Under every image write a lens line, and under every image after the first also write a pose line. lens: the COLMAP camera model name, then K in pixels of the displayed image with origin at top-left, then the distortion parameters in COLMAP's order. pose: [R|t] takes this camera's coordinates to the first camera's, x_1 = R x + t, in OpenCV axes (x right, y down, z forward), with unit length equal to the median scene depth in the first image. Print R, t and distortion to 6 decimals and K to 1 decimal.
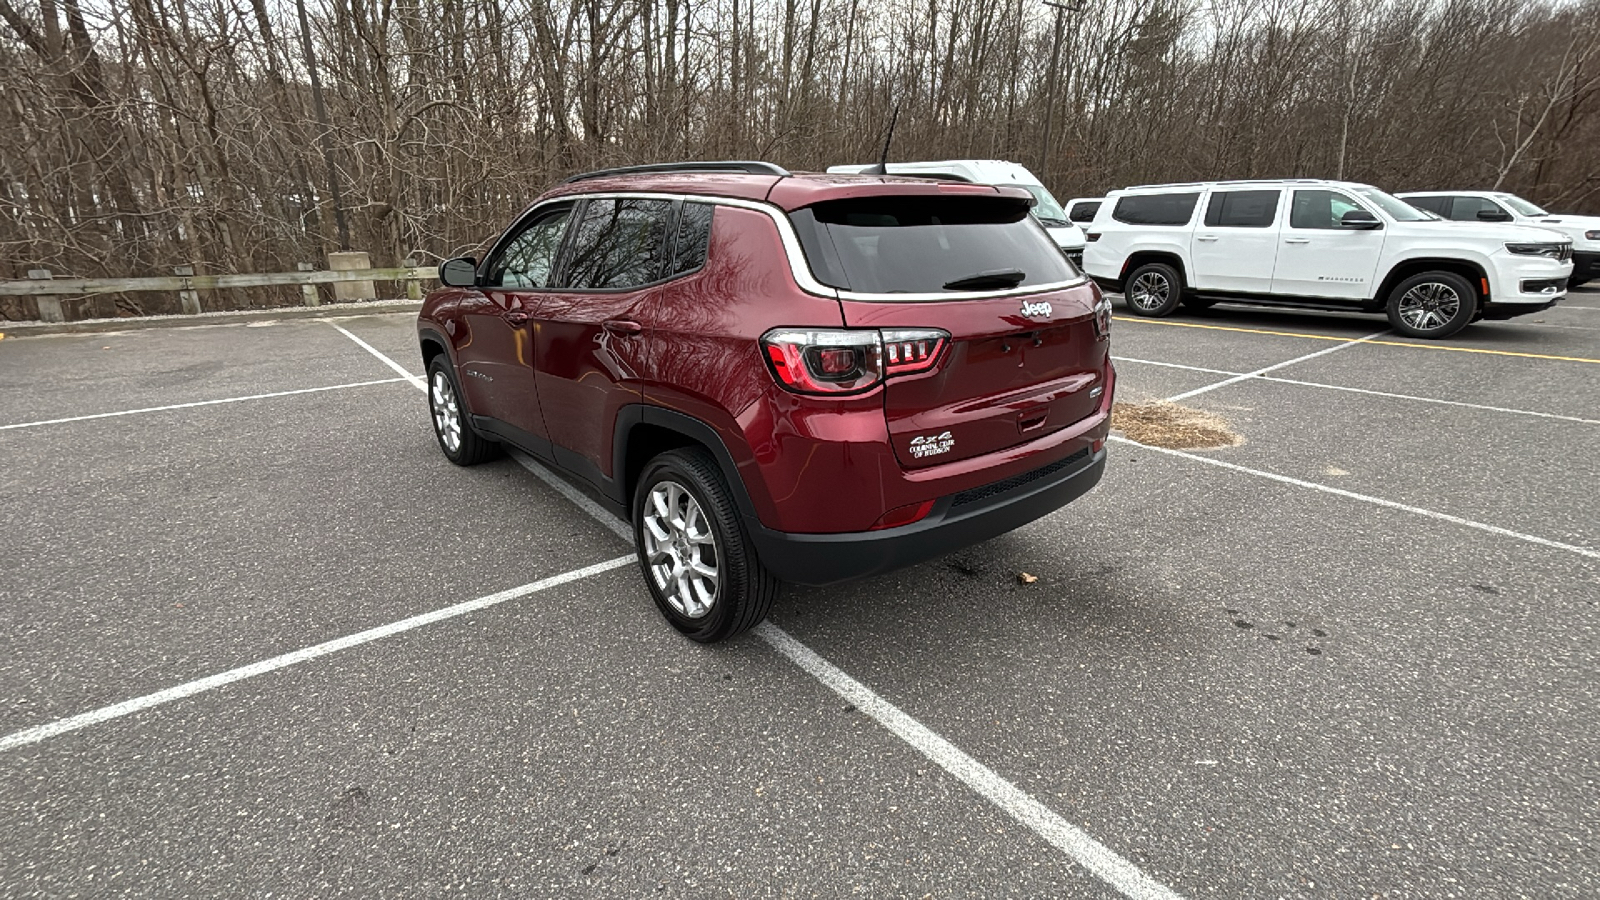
lens RADIAL K [[732.8, 0, 809.6], [0, 732.8, 452.0], [0, 0, 1]] dist [-0.002049, 0.007853]
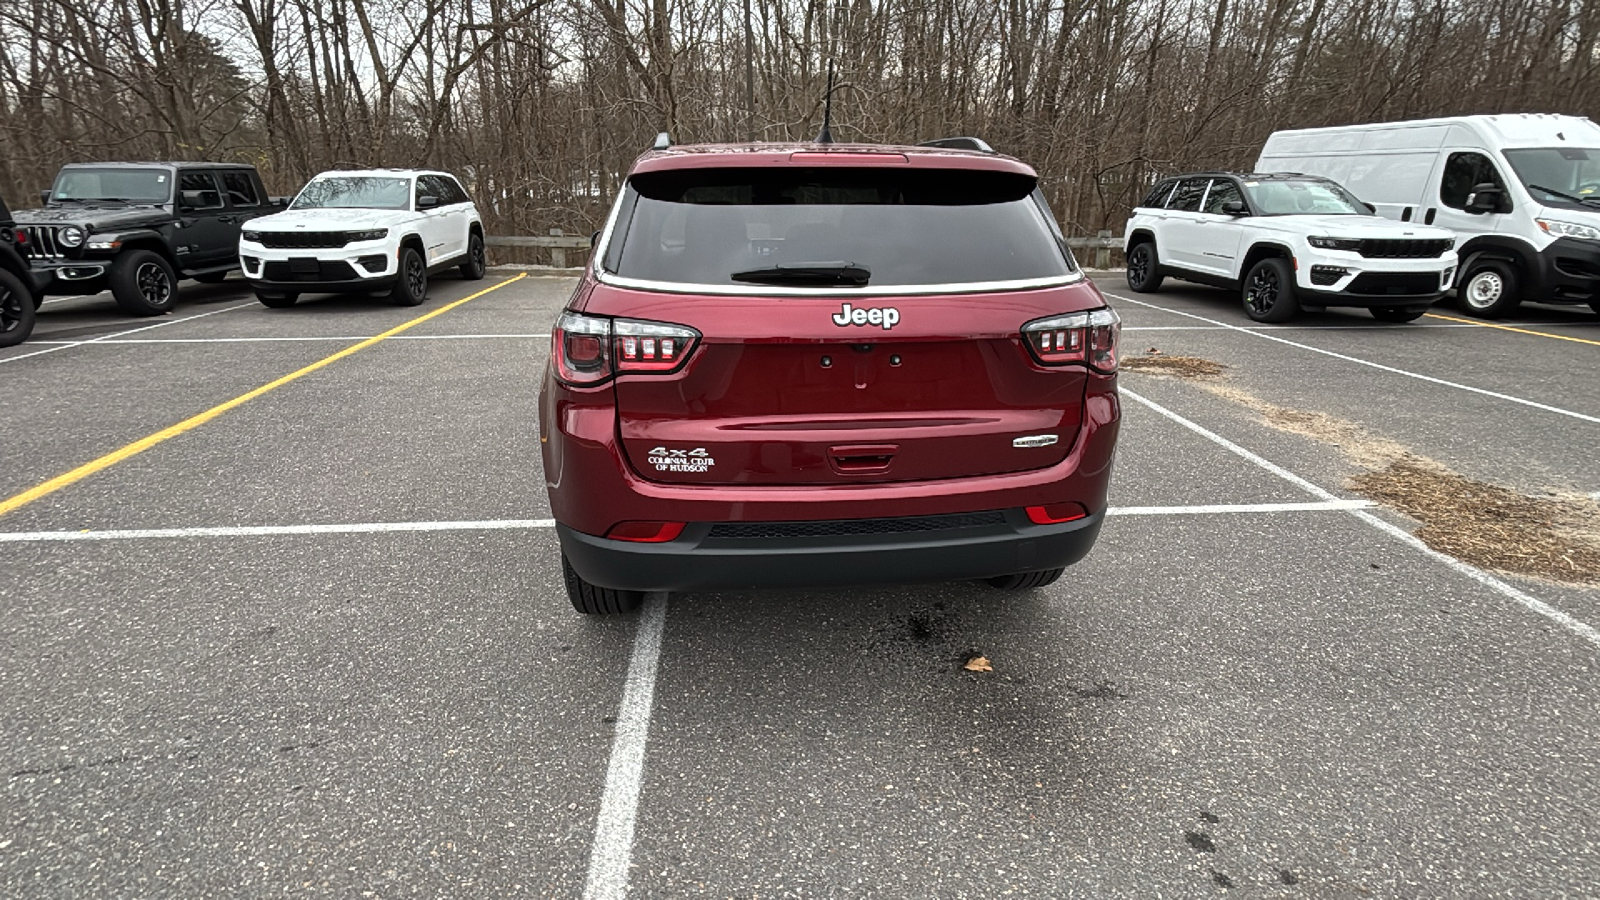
lens RADIAL K [[743.2, 0, 800.5], [0, 743.2, 443.2], [0, 0, 1]] dist [-0.020817, 0.013493]
pose [[0.828866, 0.183407, -0.528530, 0.688263], [-0.174661, 0.982348, 0.066975, -0.103790], [0.531484, 0.036800, 0.846269, 0.308067]]
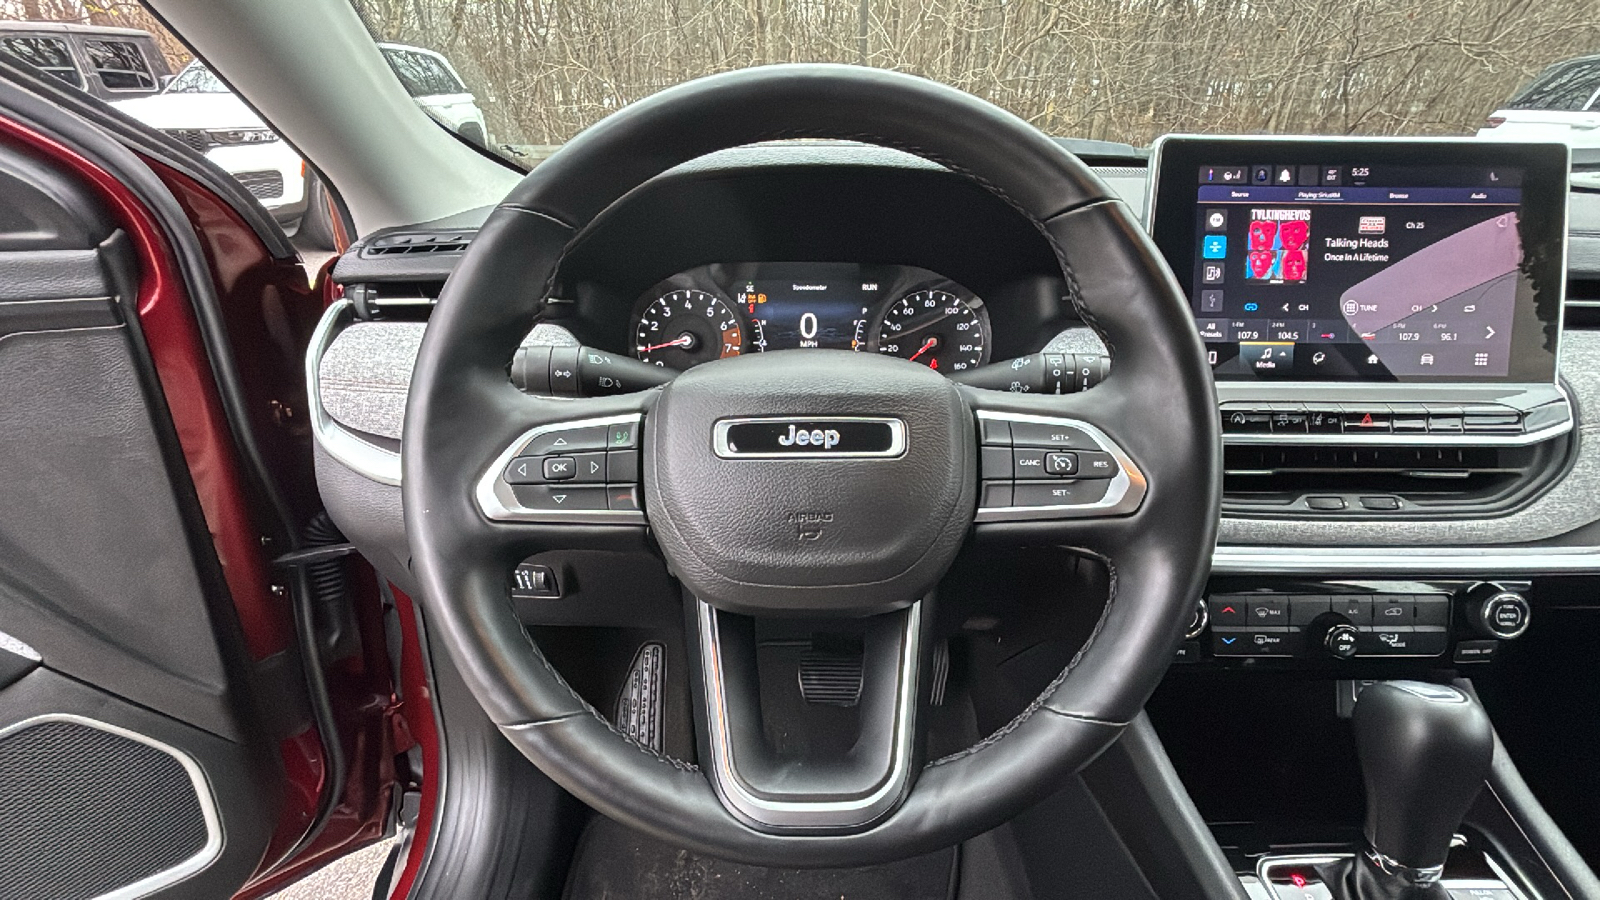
lens RADIAL K [[743.2, 0, 800.5], [0, 743.2, 443.2], [0, 0, 1]] dist [-0.020817, 0.013493]
pose [[0.760991, 0.280438, -0.585019, -0.460915], [-0.209669, 0.959666, 0.187294, -0.410751], [0.613948, -0.019868, 0.789096, 1.611925]]
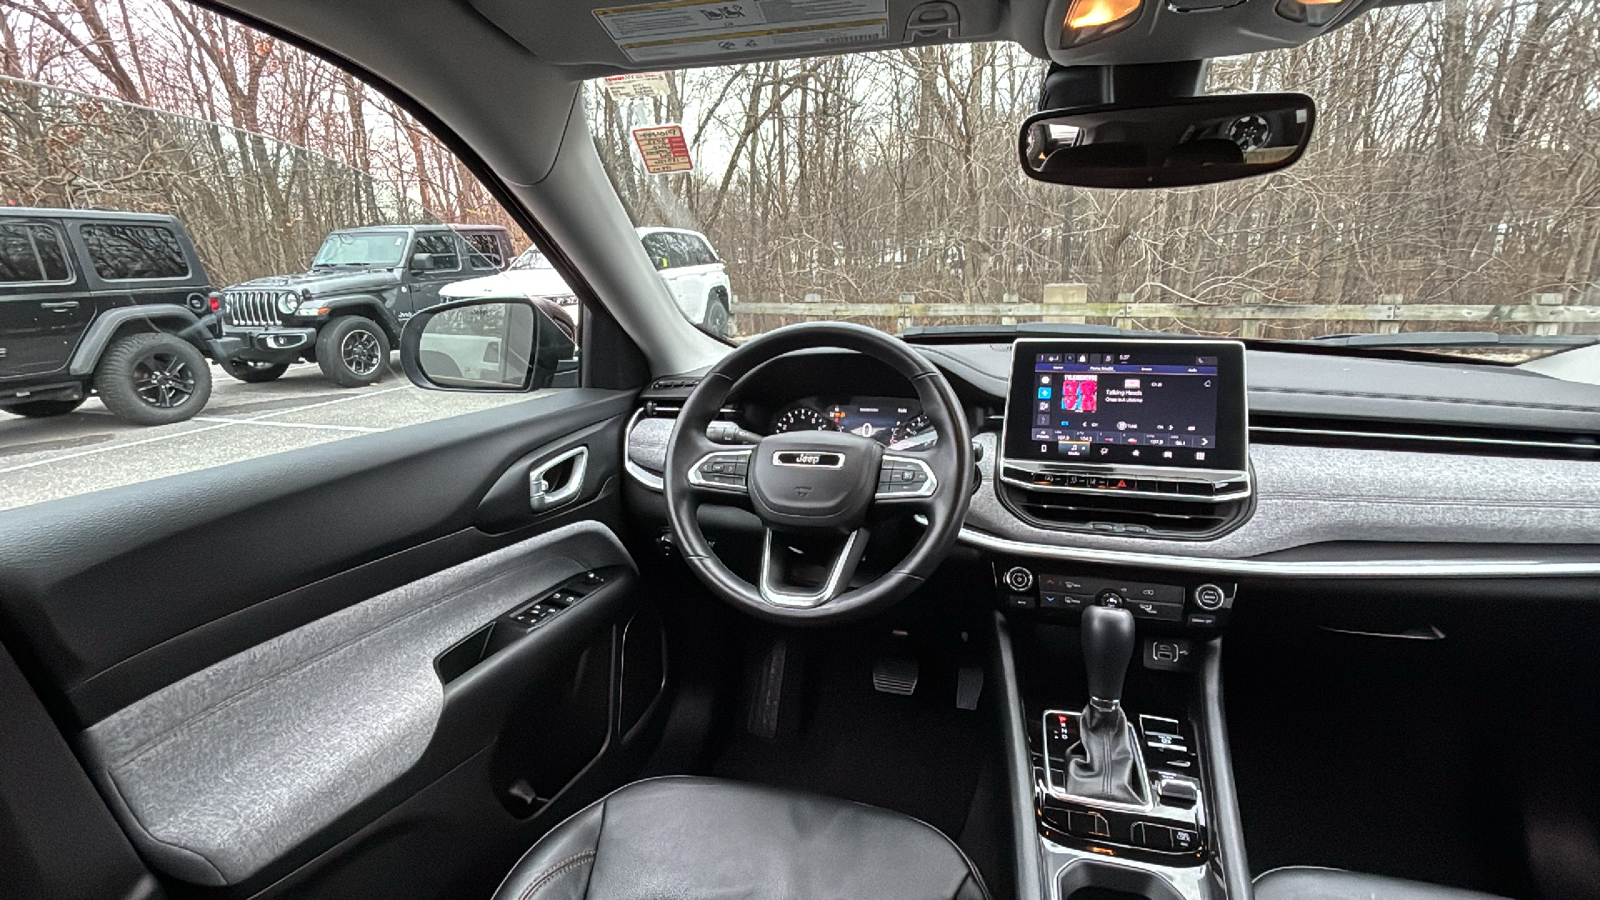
lens RADIAL K [[743.2, 0, 800.5], [0, 743.2, 443.2], [0, 0, 1]] dist [-0.020817, 0.013493]
pose [[0.549716, 0.194343, -0.812430, -0.235914], [-0.239459, 0.968407, 0.069629, -0.418658], [0.800295, 0.156267, 0.578886, 1.501509]]
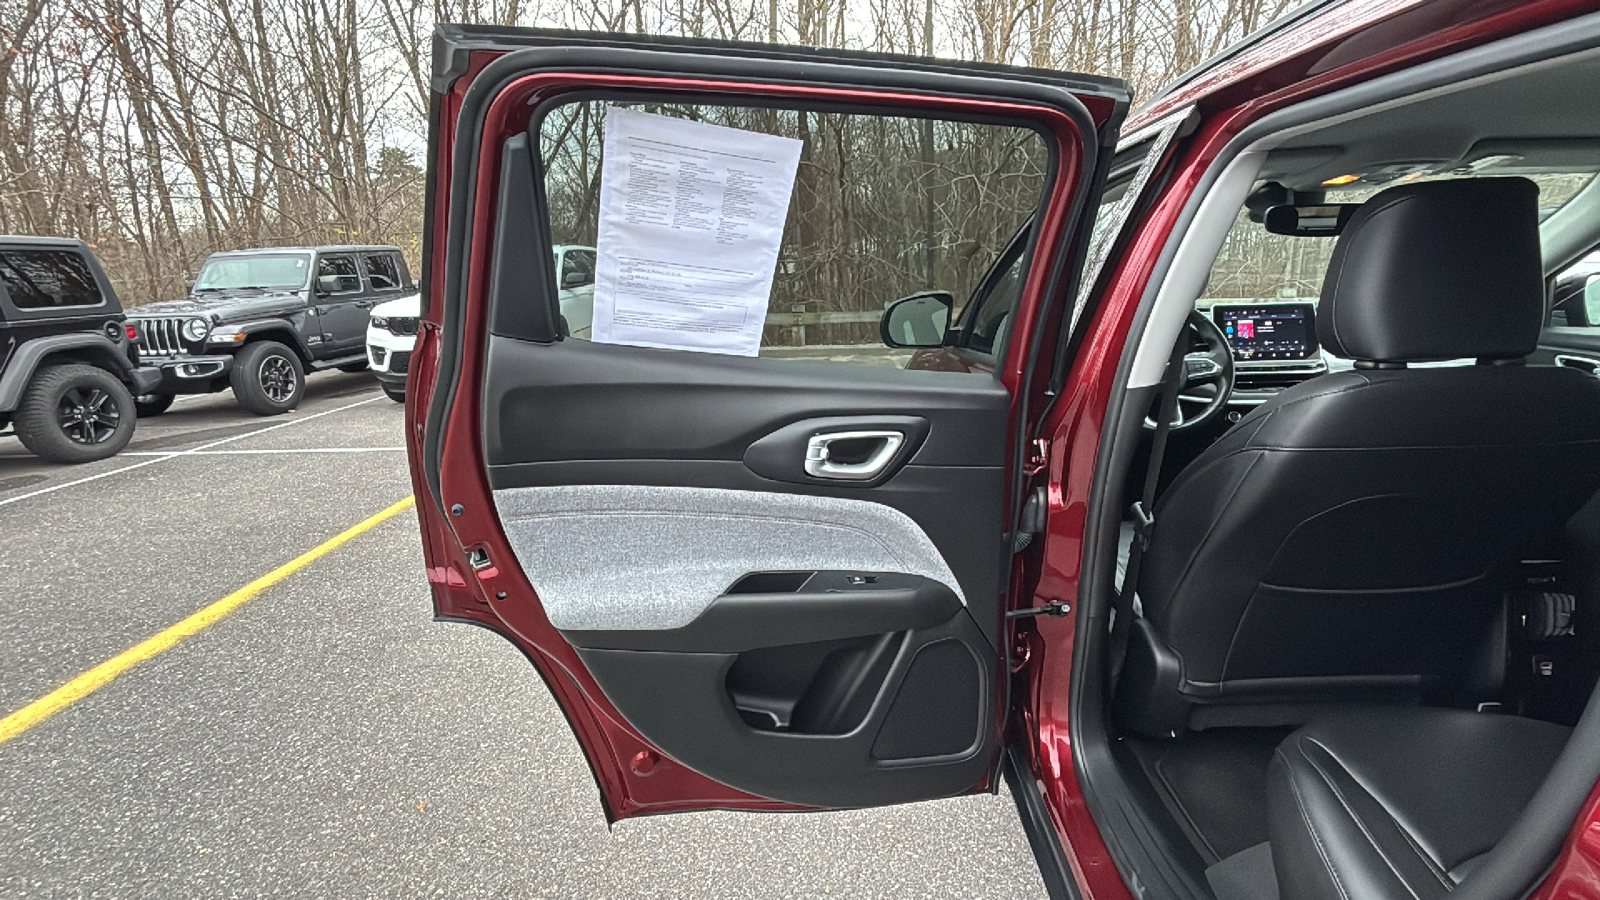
lens RADIAL K [[743.2, 0, 800.5], [0, 743.2, 443.2], [0, 0, 1]] dist [-0.020817, 0.013493]
pose [[0.729373, 0.134088, -0.670847, -0.273078], [-0.177365, 0.984138, 0.003870, -0.228437], [0.660725, 0.116162, 0.741586, 0.872769]]
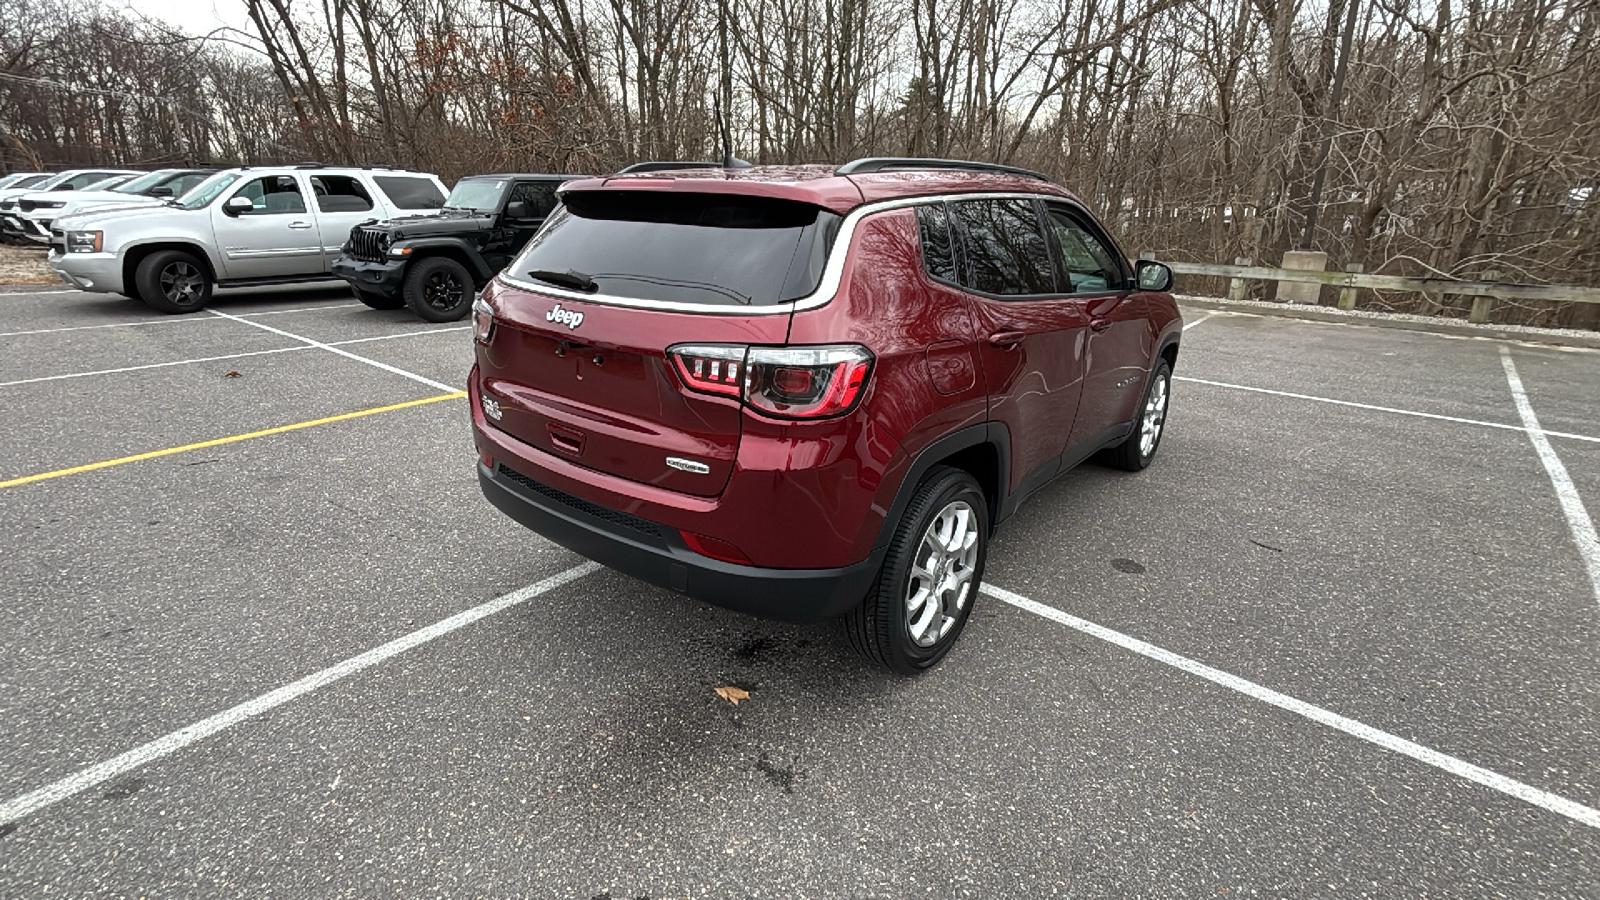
lens RADIAL K [[743.2, 0, 800.5], [0, 743.2, 443.2], [0, 0, 1]] dist [-0.020817, 0.013493]
pose [[0.195337, 0.310737, -0.930207, 1.259073], [-0.319560, 0.916883, 0.239181, -0.361029], [0.927213, 0.250536, 0.278400, 1.049976]]
